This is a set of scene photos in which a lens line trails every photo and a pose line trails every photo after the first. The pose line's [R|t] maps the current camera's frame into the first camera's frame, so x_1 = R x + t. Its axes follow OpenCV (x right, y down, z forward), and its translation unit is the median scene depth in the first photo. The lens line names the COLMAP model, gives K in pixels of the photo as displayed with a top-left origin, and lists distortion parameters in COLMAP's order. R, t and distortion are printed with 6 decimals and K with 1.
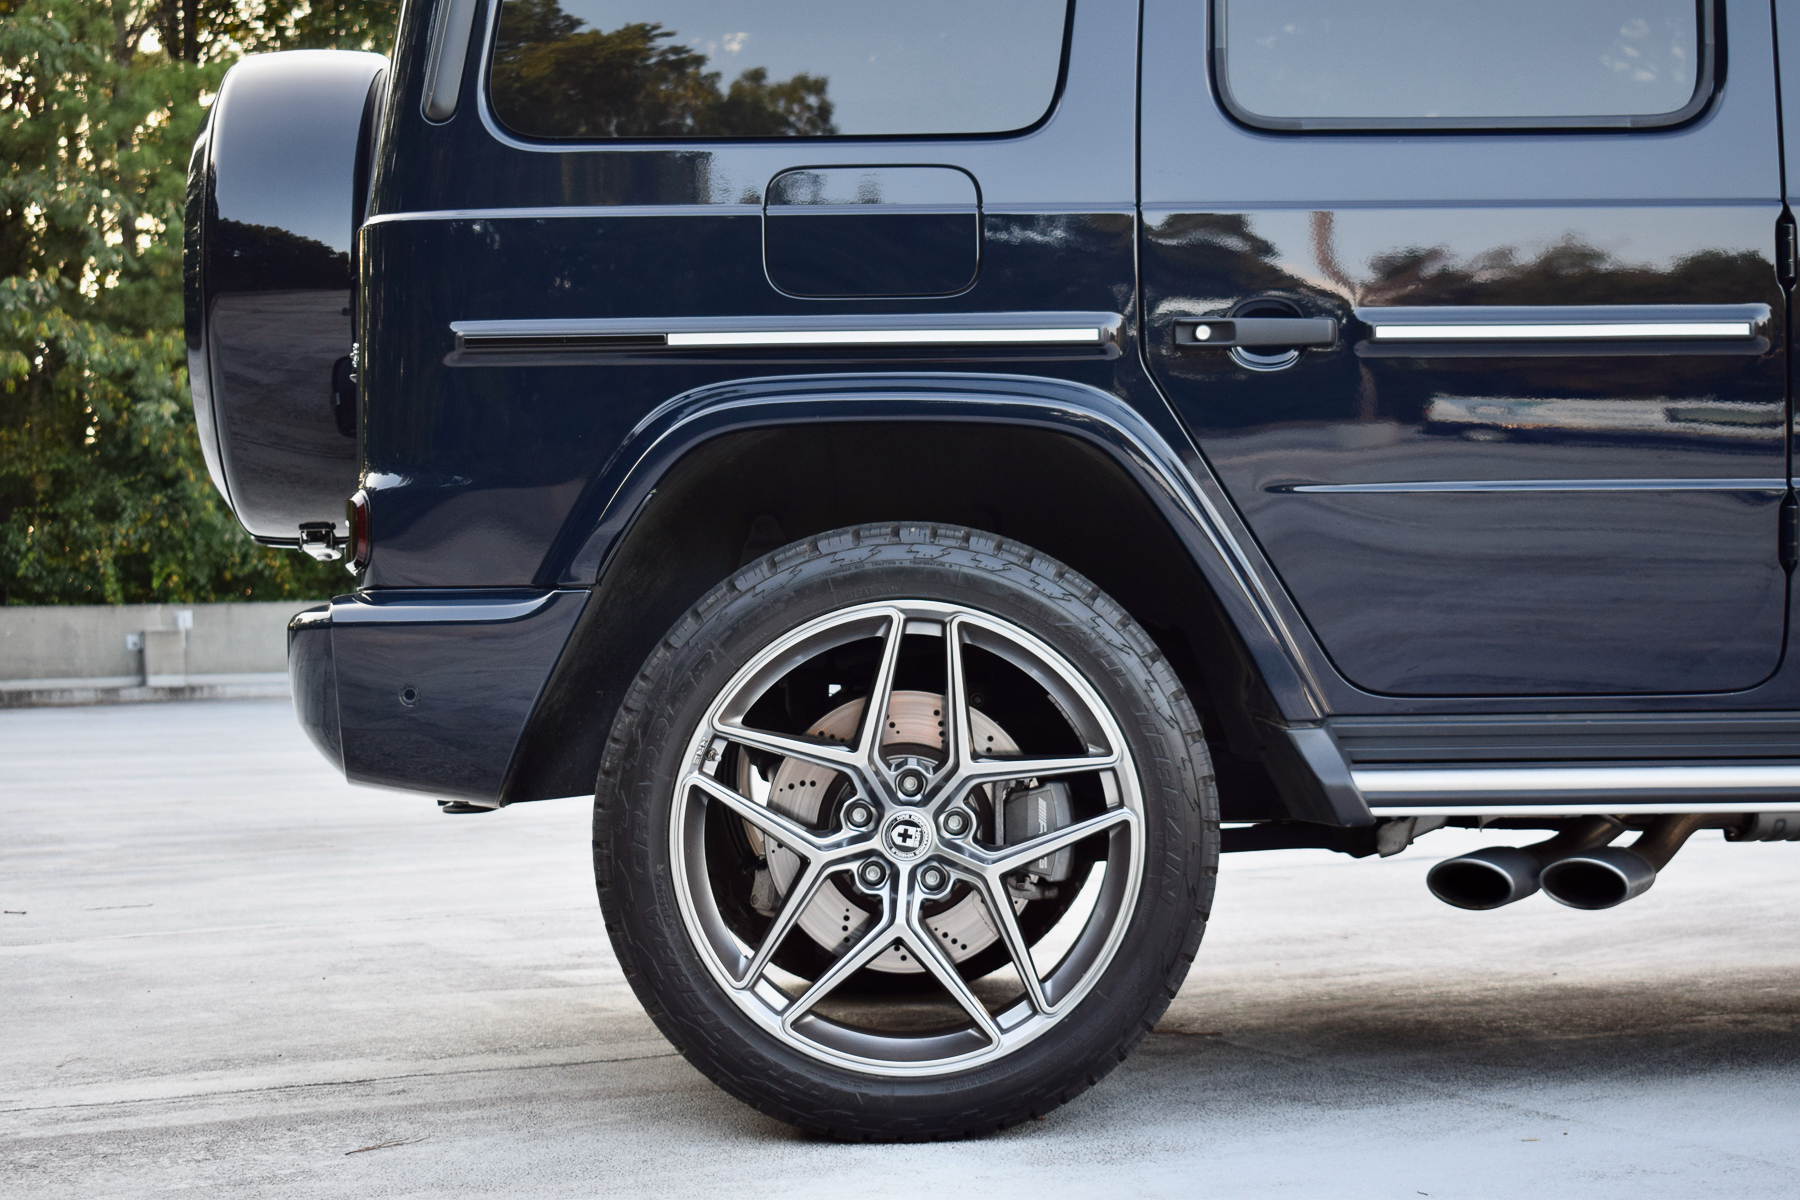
lens RADIAL K [[3397.5, 0, 901.2], [0, 3397.5, 598.0], [0, 0, 1]] dist [0.027570, 0.000000]
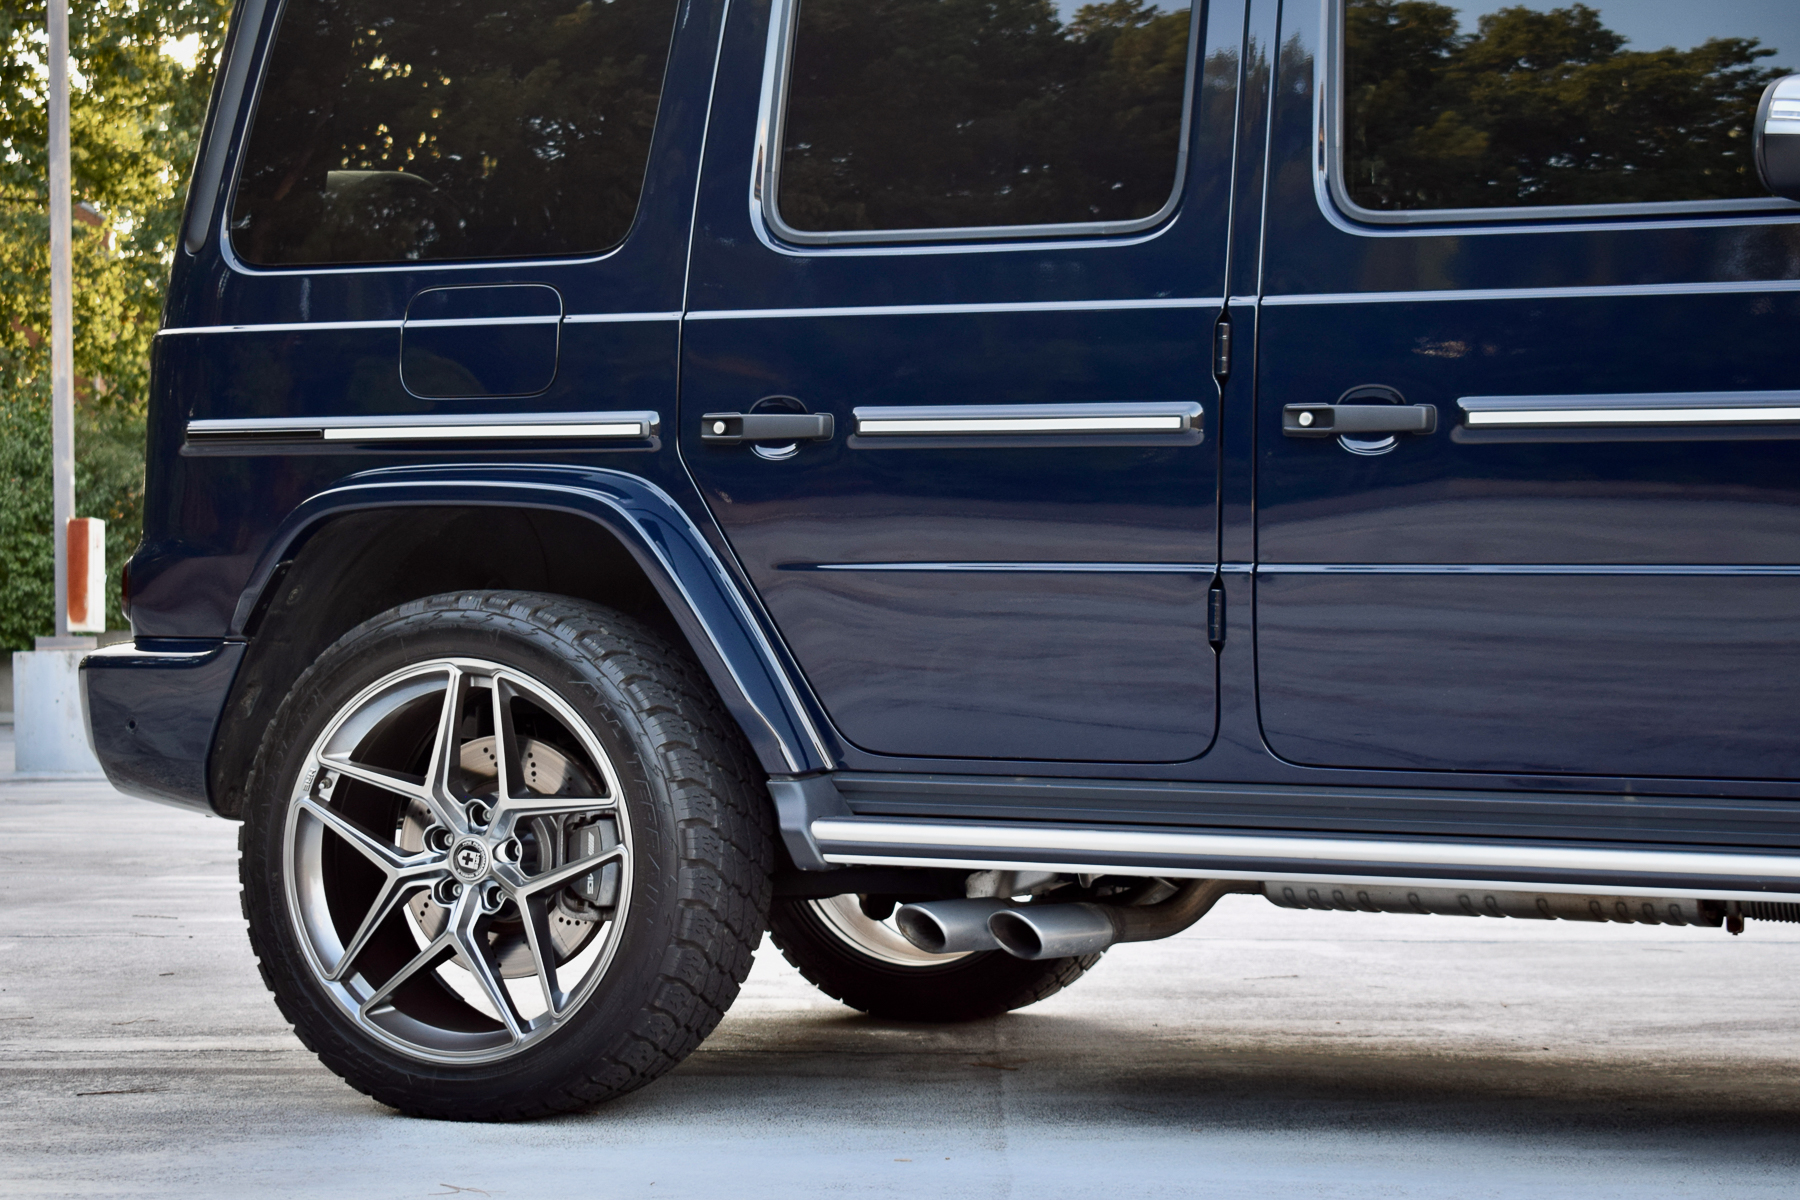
lens RADIAL K [[3611.3, 0, 895.1], [0, 3611.3, 598.9], [0, 0, 1]] dist [0.040283, 0.000000]
pose [[0.900282, 0.018662, -0.434907, 0.672823], [-0.021706, 0.999762, -0.002033, -0.020190], [0.434766, 0.011271, 0.900473, -0.057296]]
